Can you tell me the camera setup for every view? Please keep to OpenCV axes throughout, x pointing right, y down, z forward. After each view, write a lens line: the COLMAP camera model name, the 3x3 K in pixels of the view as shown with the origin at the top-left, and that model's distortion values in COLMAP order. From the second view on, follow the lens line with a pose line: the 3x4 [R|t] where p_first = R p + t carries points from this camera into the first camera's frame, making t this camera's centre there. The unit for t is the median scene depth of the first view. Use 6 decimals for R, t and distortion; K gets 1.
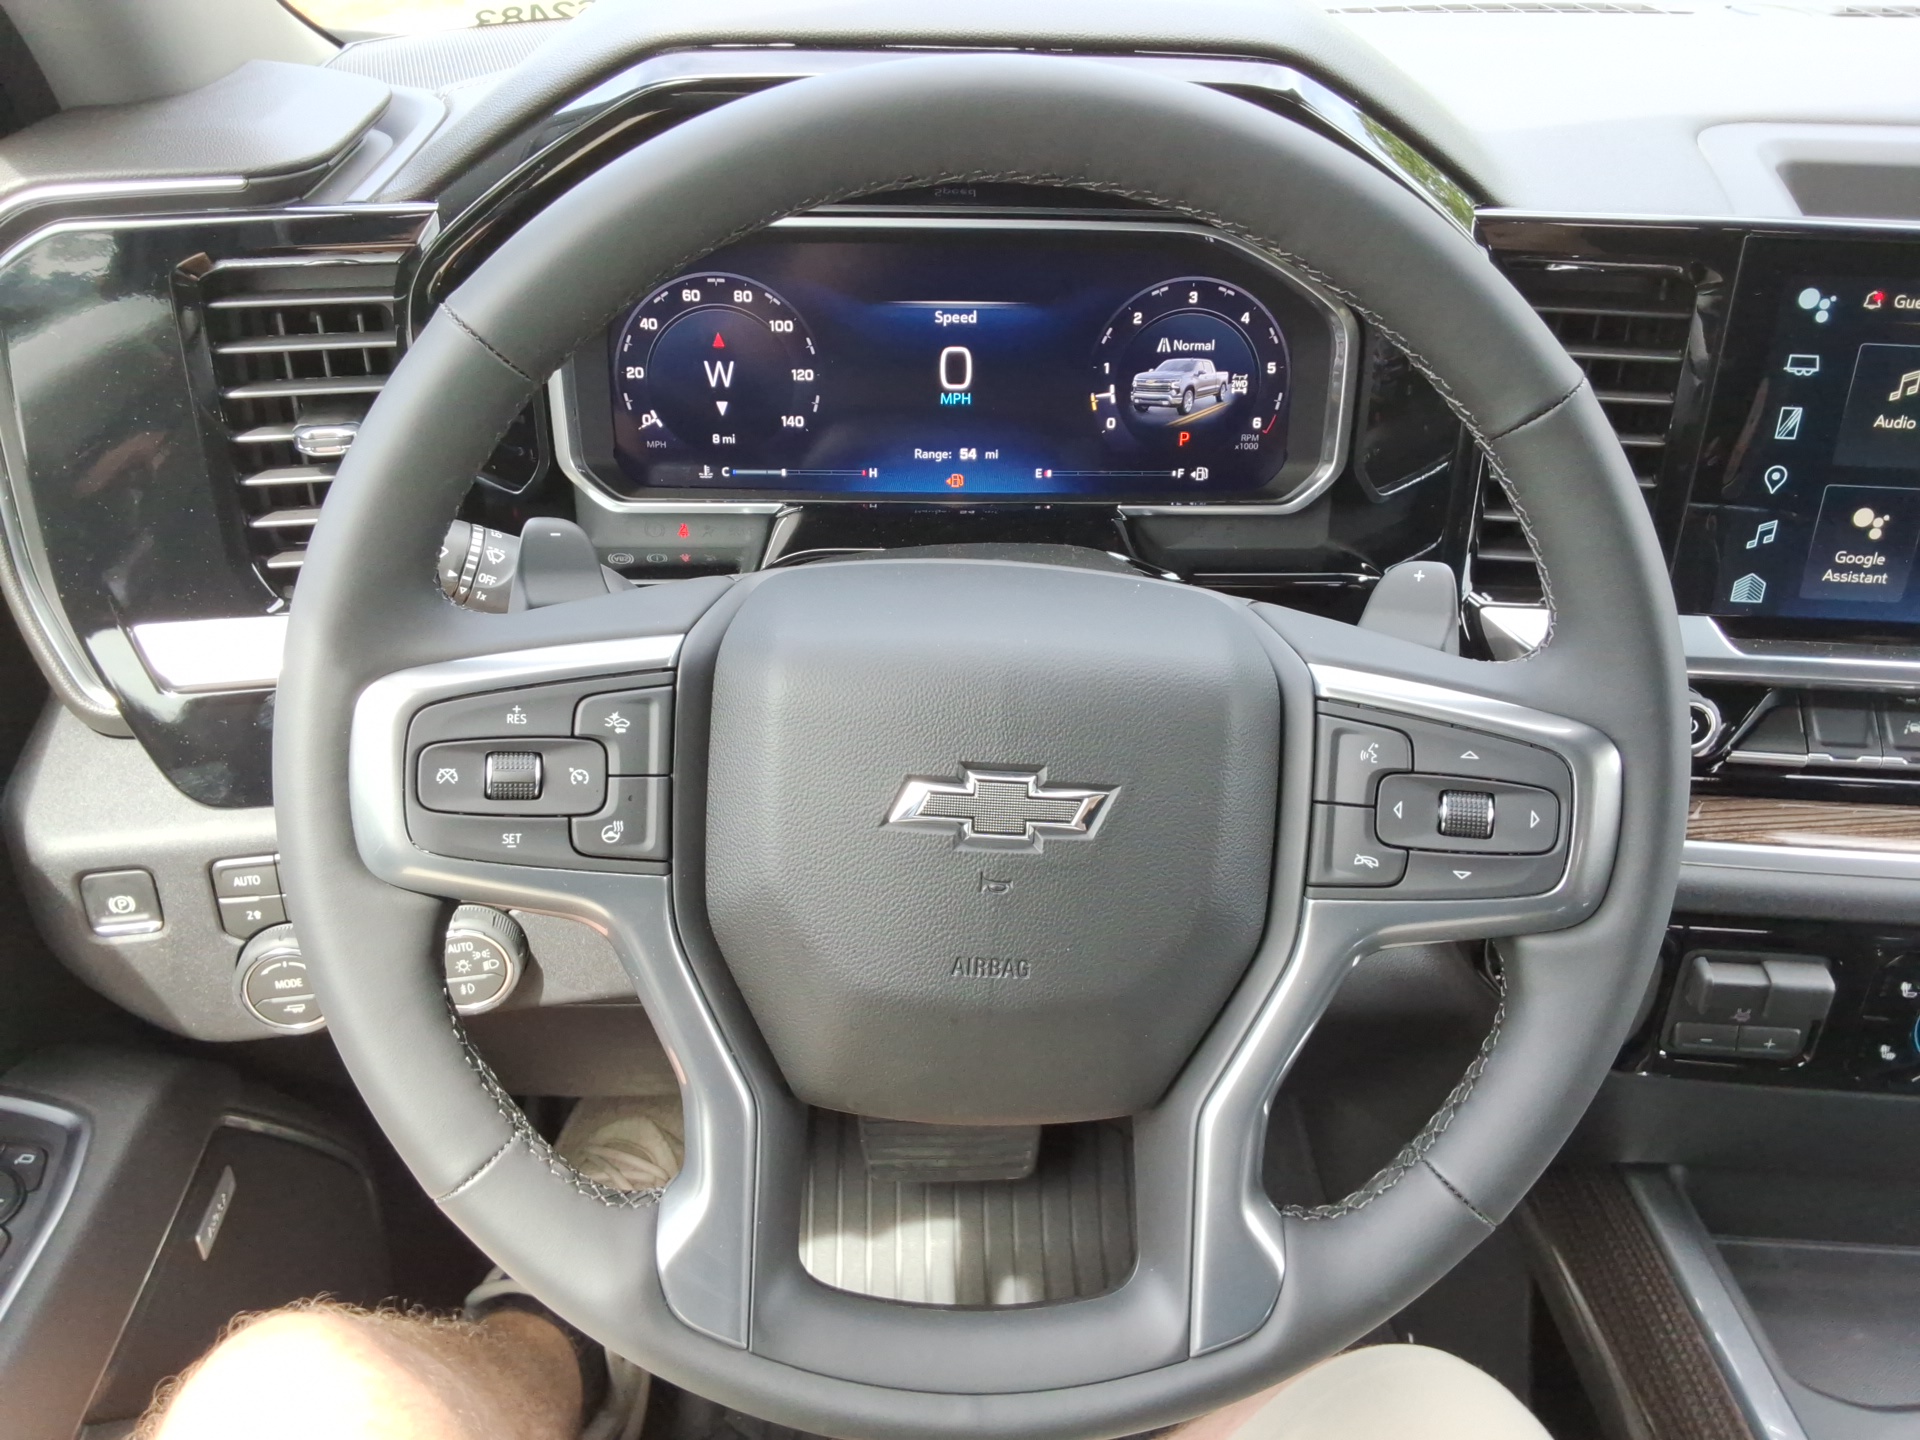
lens RADIAL K [[1567.4, 0, 978.3], [0, 1567.4, 704.4], [0, 0, 1]] dist [0.152078, -0.267171]
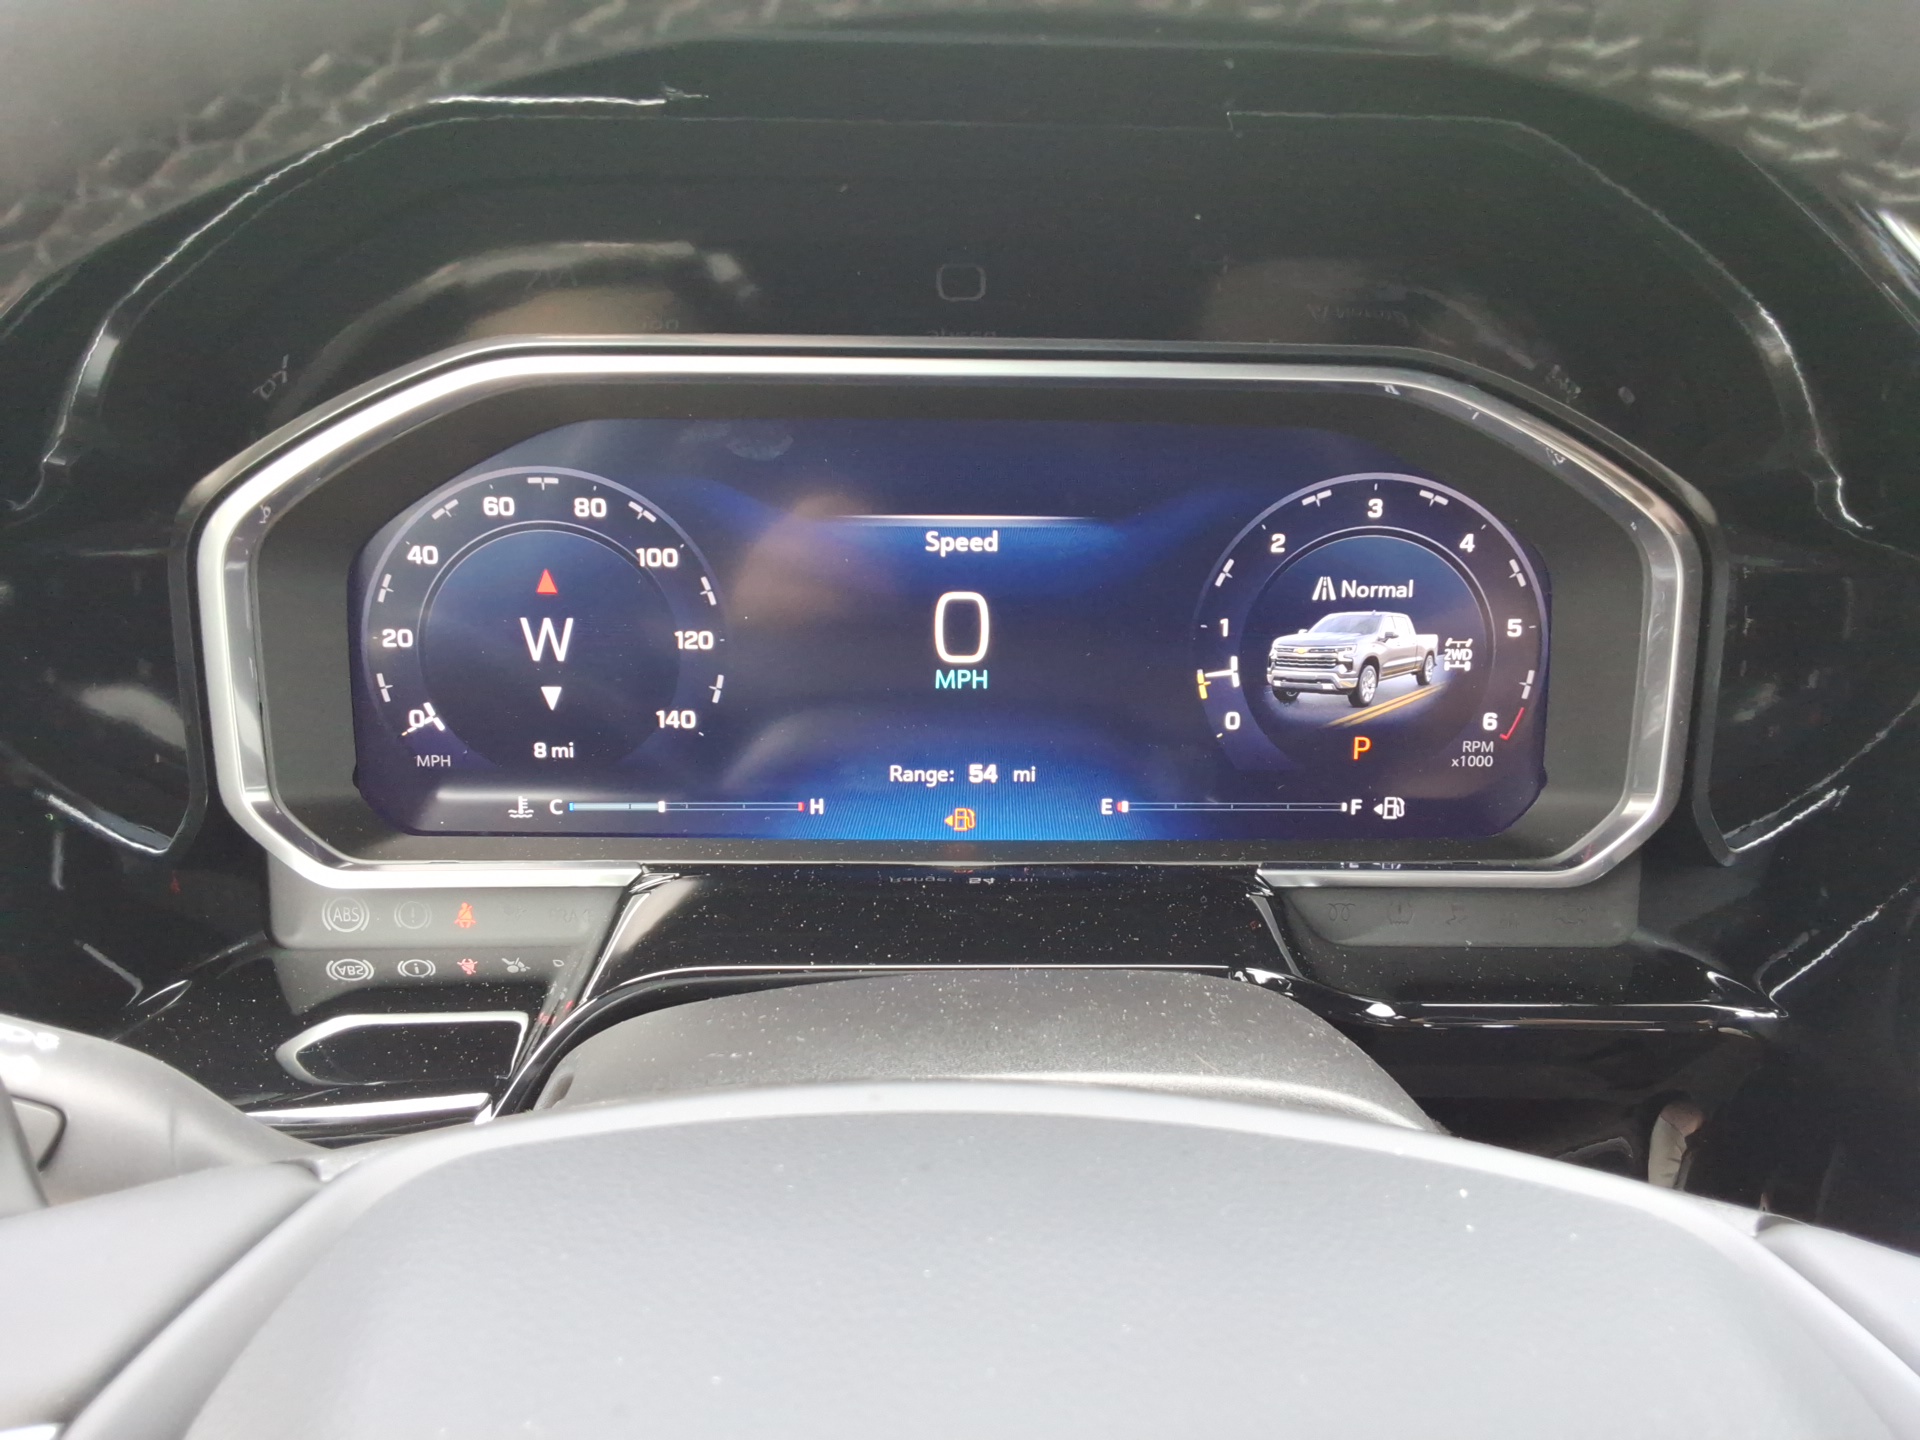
lens RADIAL K [[1567.4, 0, 978.3], [0, 1567.4, 704.4], [0, 0, 1]] dist [0.152078, -0.267171]
pose [[0.999942, -0.001688, -0.010622, -0.002244], [-0.000239, 0.983870, -0.178886, -0.083904], [0.010753, 0.178878, 0.983812, 0.445566]]
